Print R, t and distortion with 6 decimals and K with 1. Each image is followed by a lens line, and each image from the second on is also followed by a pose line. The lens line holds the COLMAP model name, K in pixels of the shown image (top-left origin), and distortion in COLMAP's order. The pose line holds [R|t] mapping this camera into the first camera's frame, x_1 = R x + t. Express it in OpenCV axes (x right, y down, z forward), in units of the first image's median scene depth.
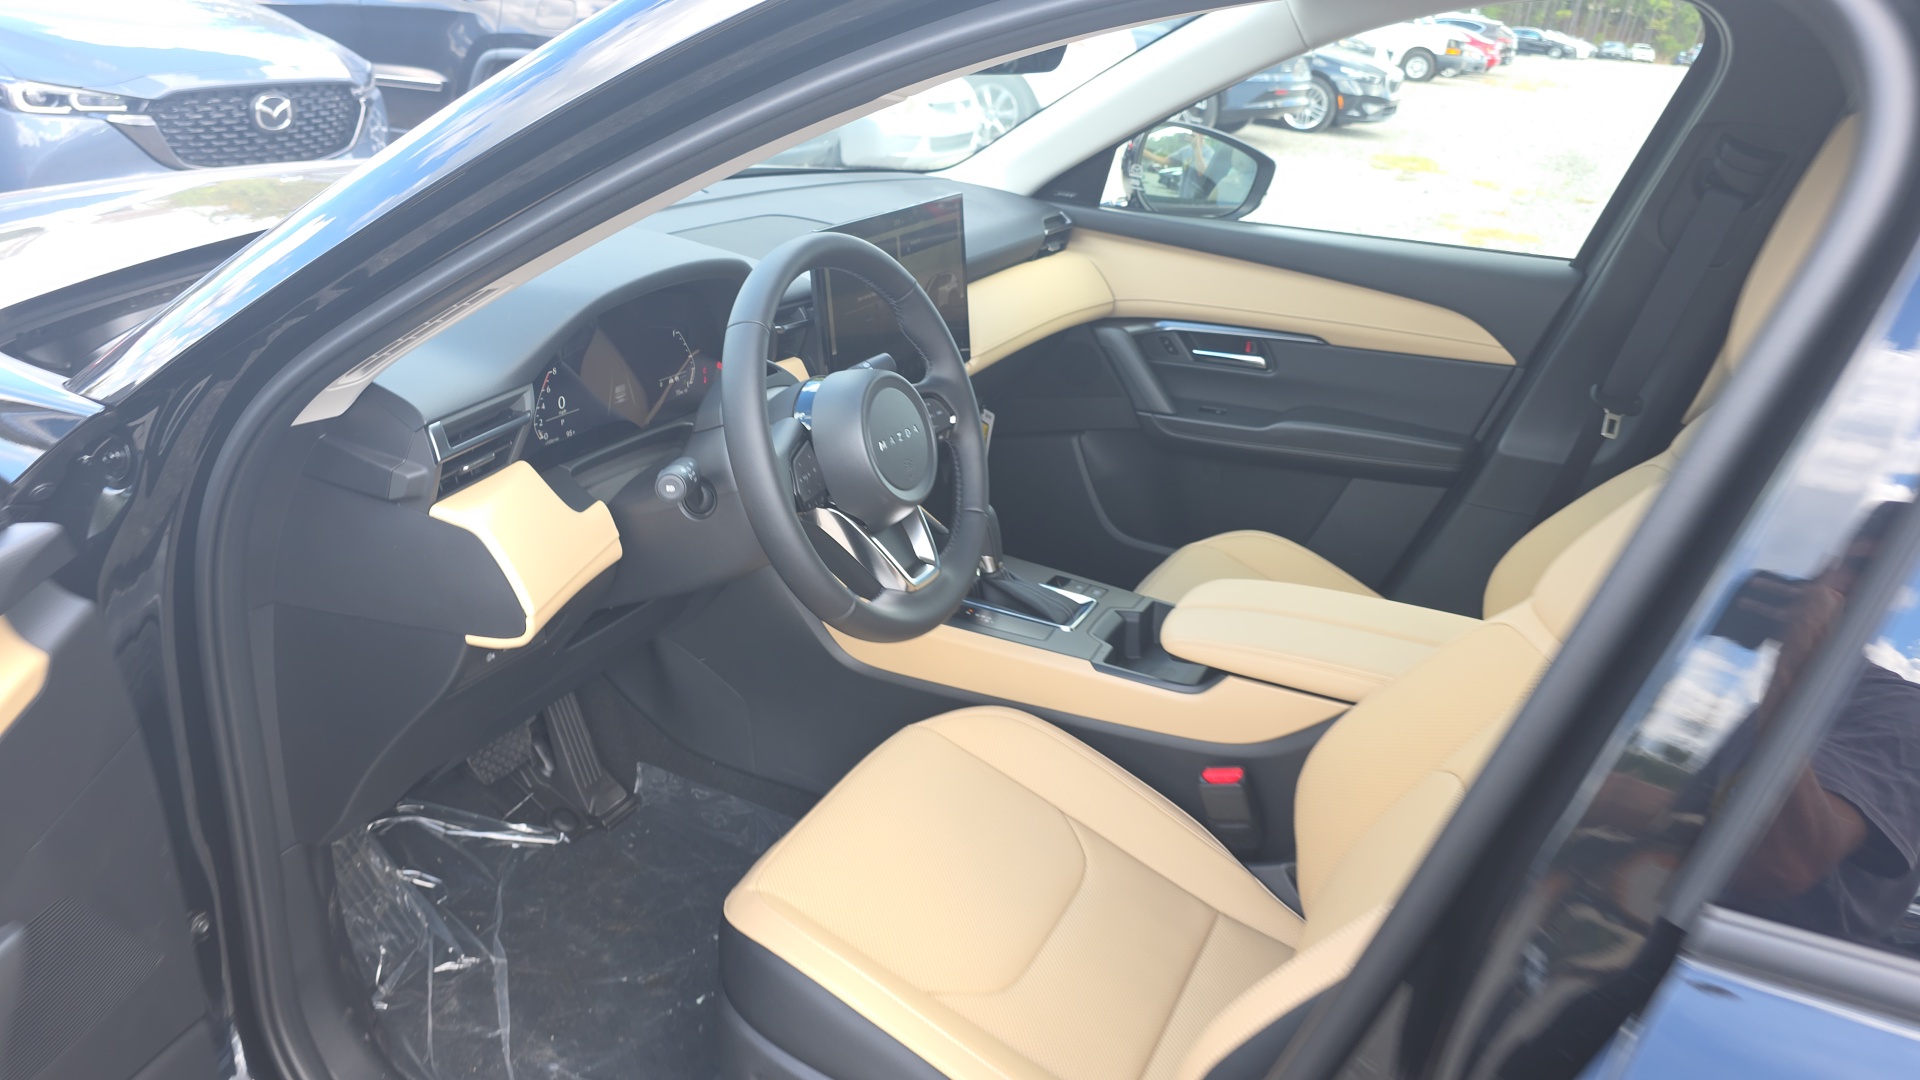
lens RADIAL K [[1333.6, 0, 941.2], [0, 1333.6, 543.1], [0, 0, 1]] dist [0.042911, -0.015813]
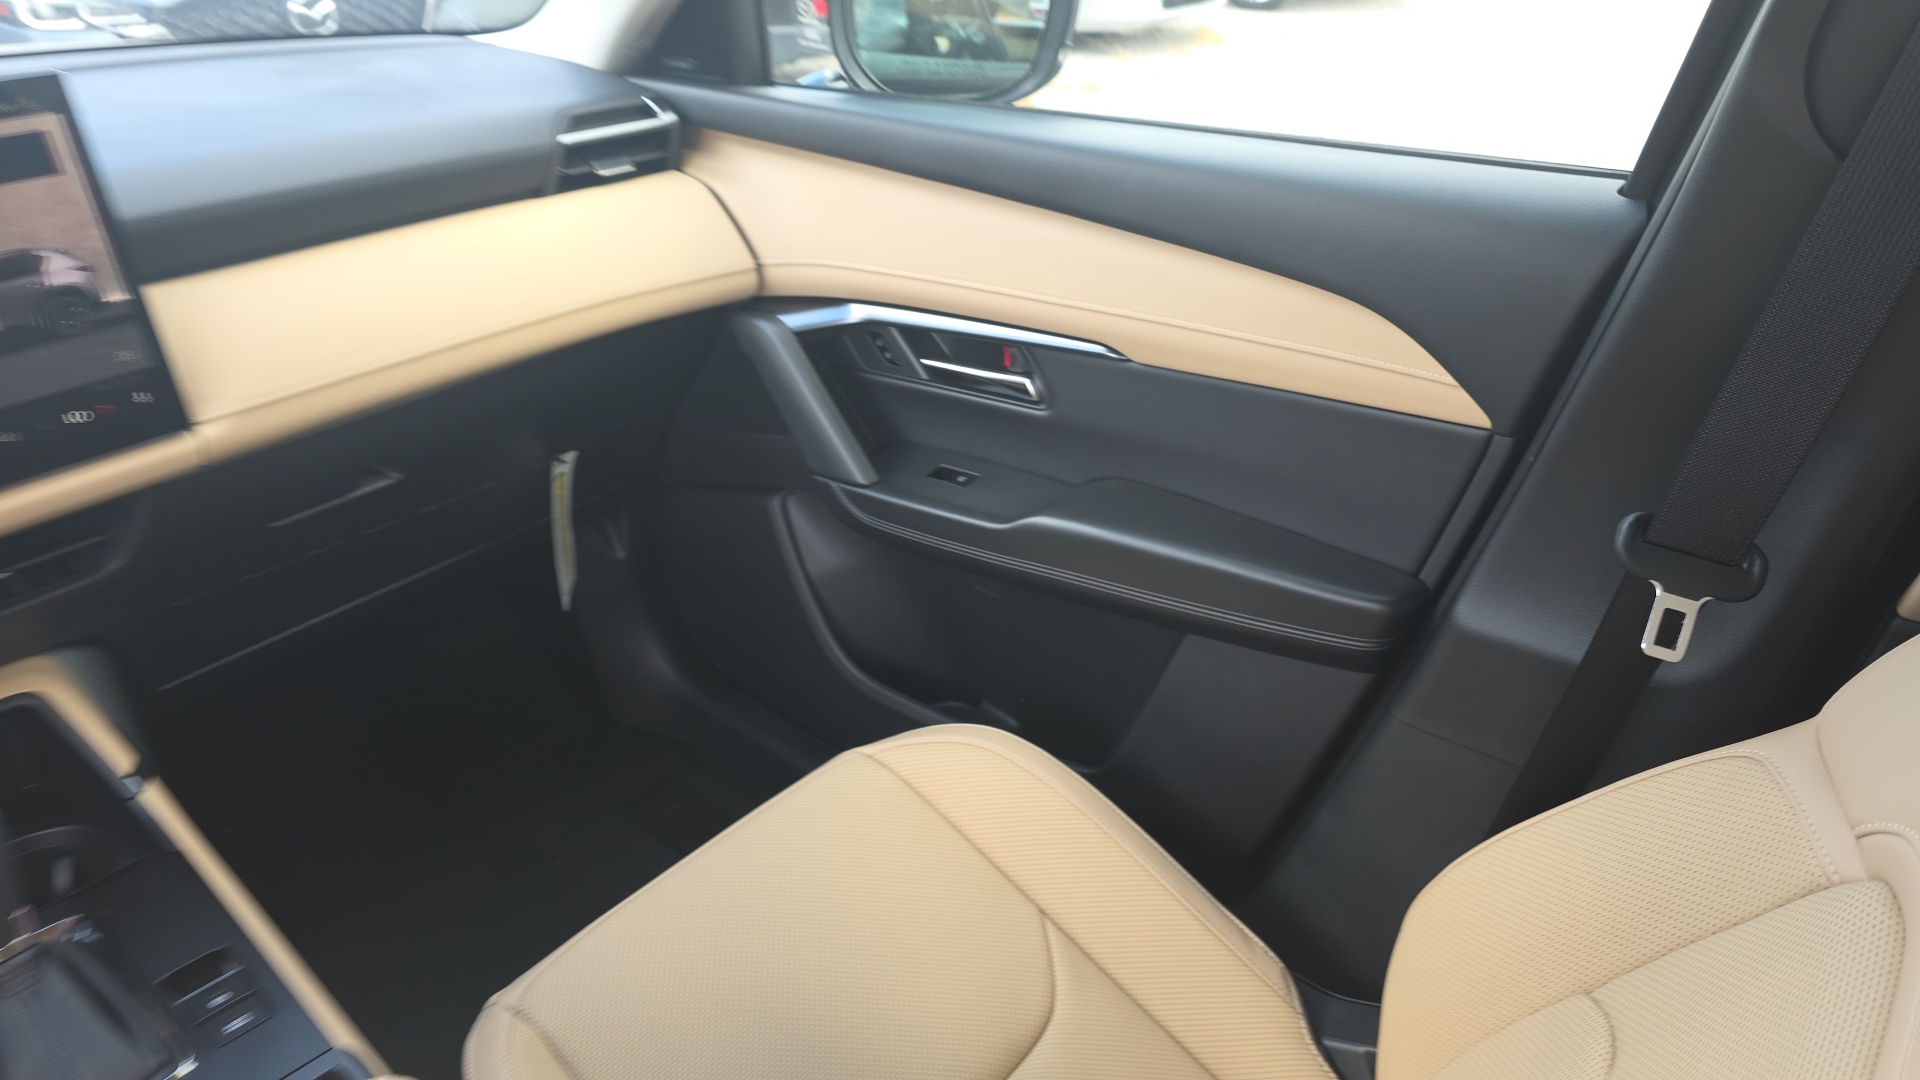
lens RADIAL K [[1333.6, 0, 953.7], [0, 1333.6, 540.1], [0, 0, 1]] dist [0.042911, -0.015813]
pose [[0.974372, 0.029359, -0.223017, 0.090241], [-0.012099, 0.996851, 0.078367, -0.032454], [0.224616, -0.073660, 0.971659, 0.138047]]
